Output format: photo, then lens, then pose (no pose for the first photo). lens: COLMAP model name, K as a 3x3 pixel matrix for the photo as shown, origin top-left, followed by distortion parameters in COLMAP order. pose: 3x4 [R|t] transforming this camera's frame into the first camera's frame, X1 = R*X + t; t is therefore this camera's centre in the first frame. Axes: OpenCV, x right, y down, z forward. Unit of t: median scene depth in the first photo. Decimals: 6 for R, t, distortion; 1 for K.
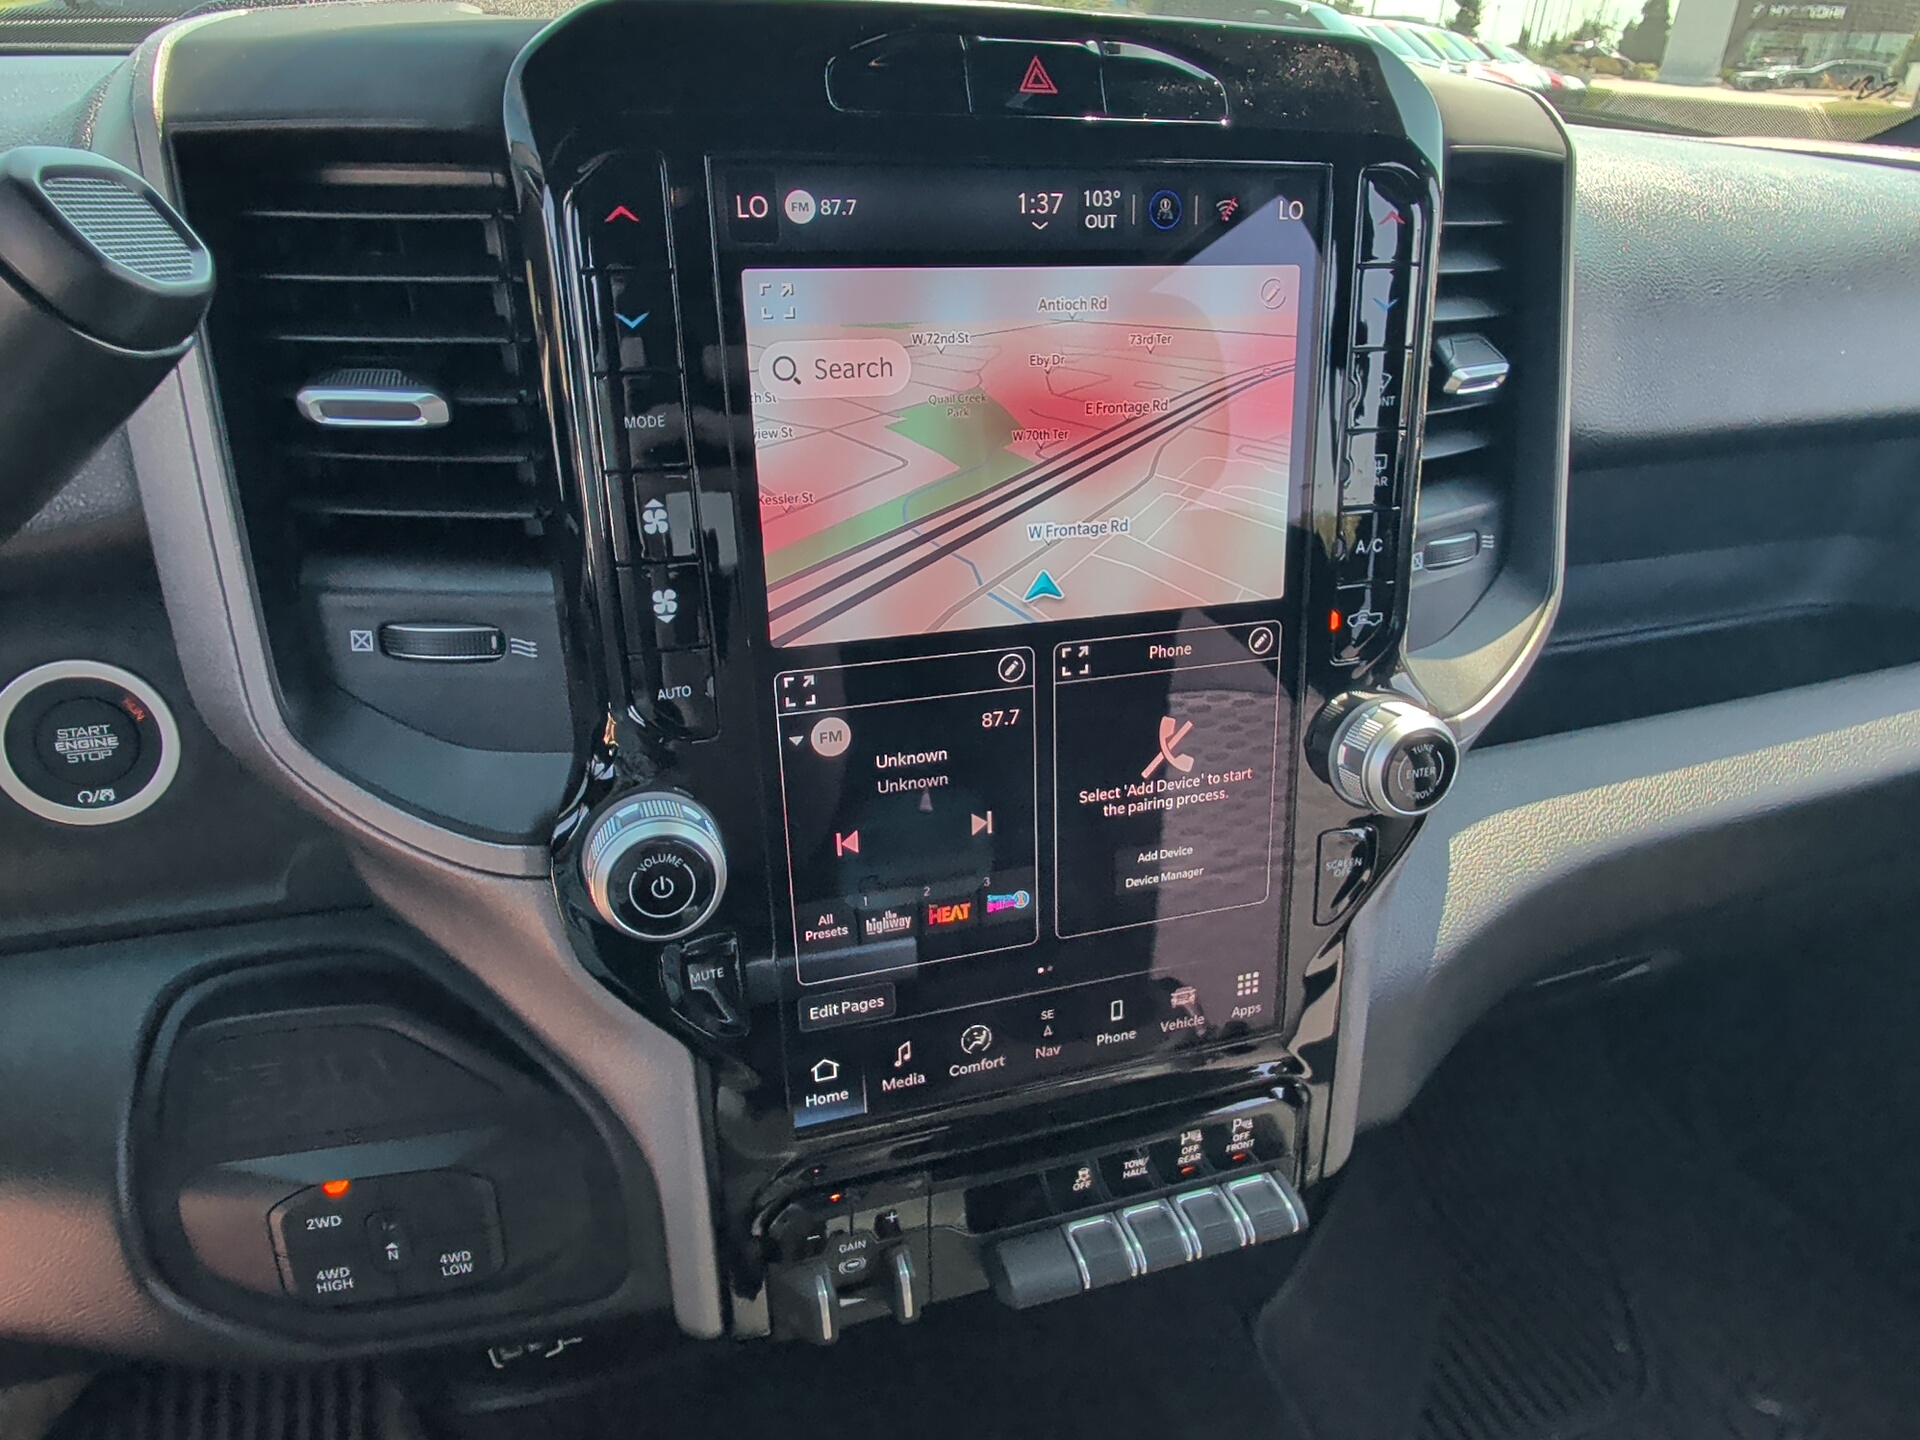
lens RADIAL K [[1224.2, 0, 954.8], [0, 1224.2, 725.5], [0, 0, 1]] dist [0.006253, -0.004907]
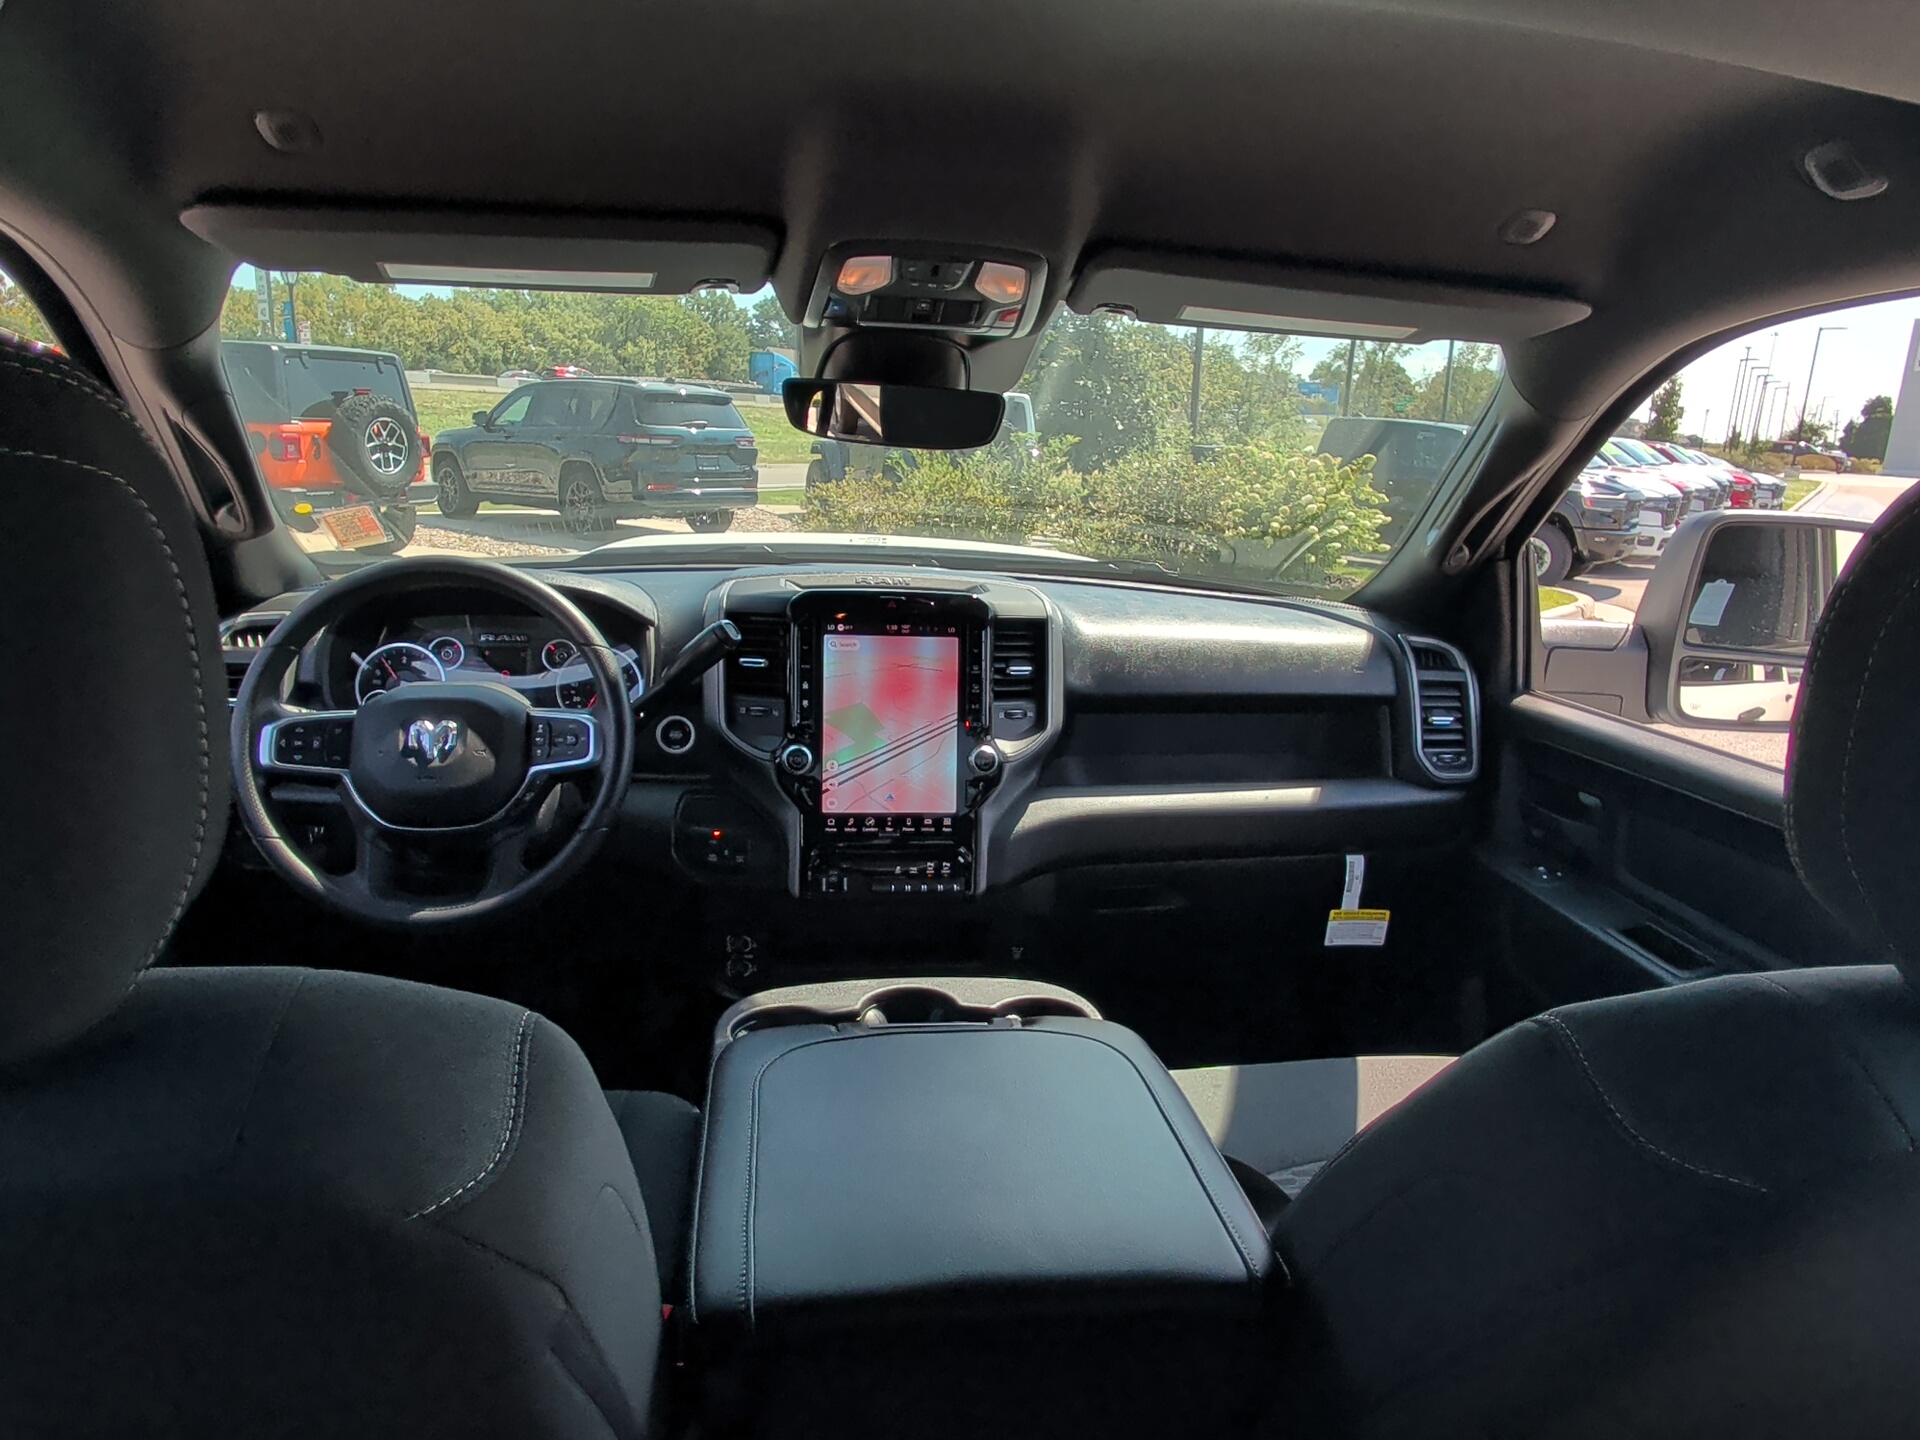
lens RADIAL K [[1224.2, 0, 943.7], [0, 1224.2, 700.0], [0, 0, 1]] dist [0.006253, -0.004907]
pose [[0.980204, 0.044470, -0.192929, 1.003698], [-0.098141, 0.955442, -0.278387, 0.962593], [0.171953, 0.291811, 0.940893, -2.815954]]
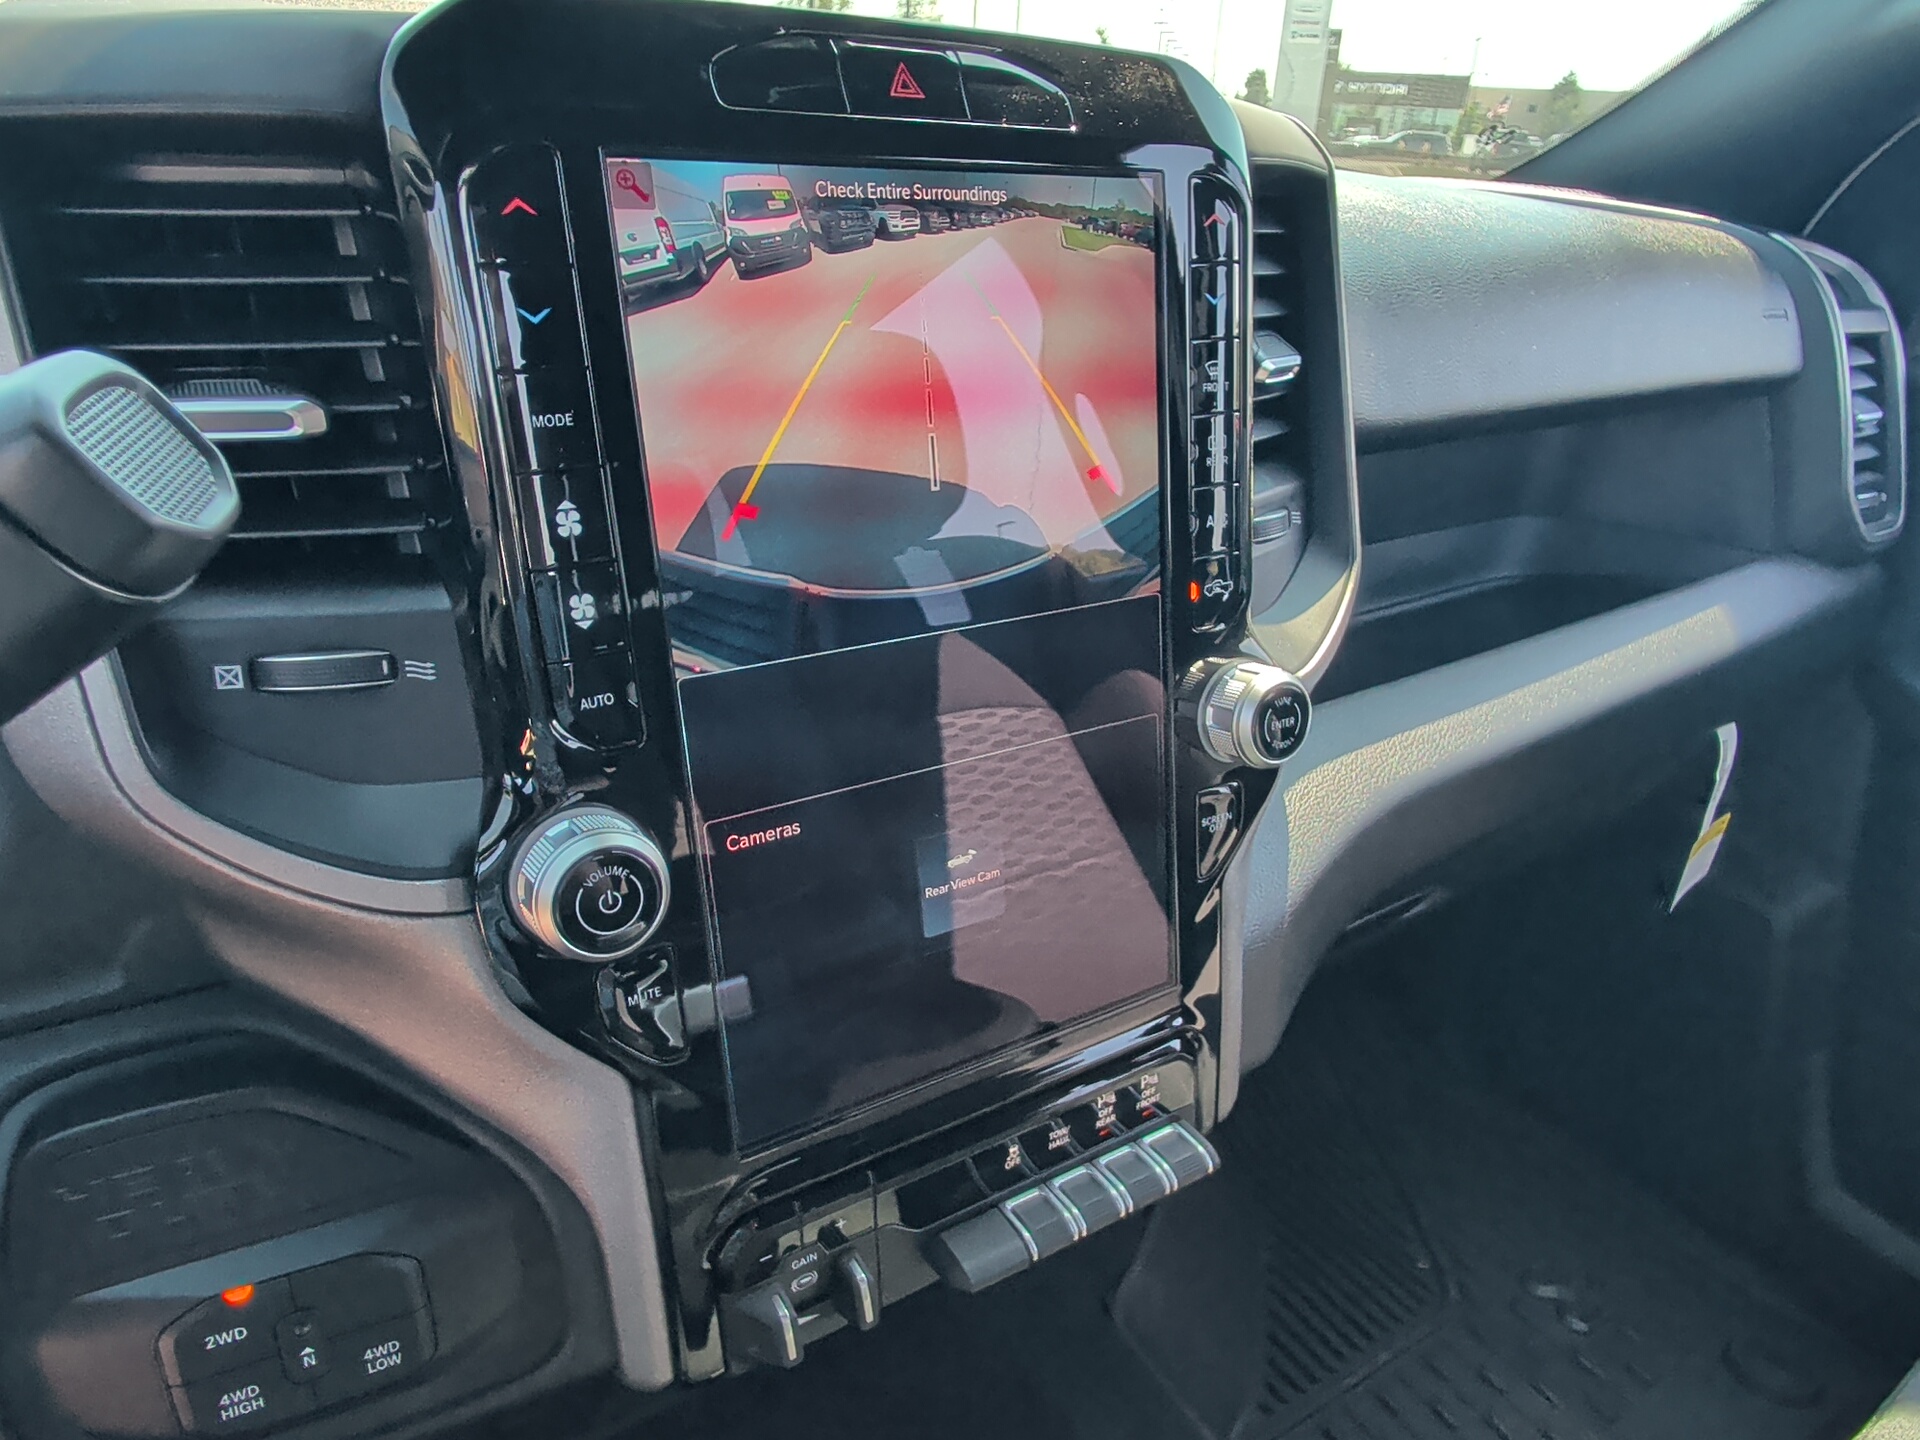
lens RADIAL K [[1224.2, 0, 948.9], [0, 1224.2, 725.6], [0, 0, 1]] dist [0.006253, -0.004907]
pose [[0.970969, -0.093513, 0.220171, -0.147537], [0.102121, 0.994377, -0.028022, 0.040089], [-0.216313, 0.049693, 0.975059, 0.002009]]
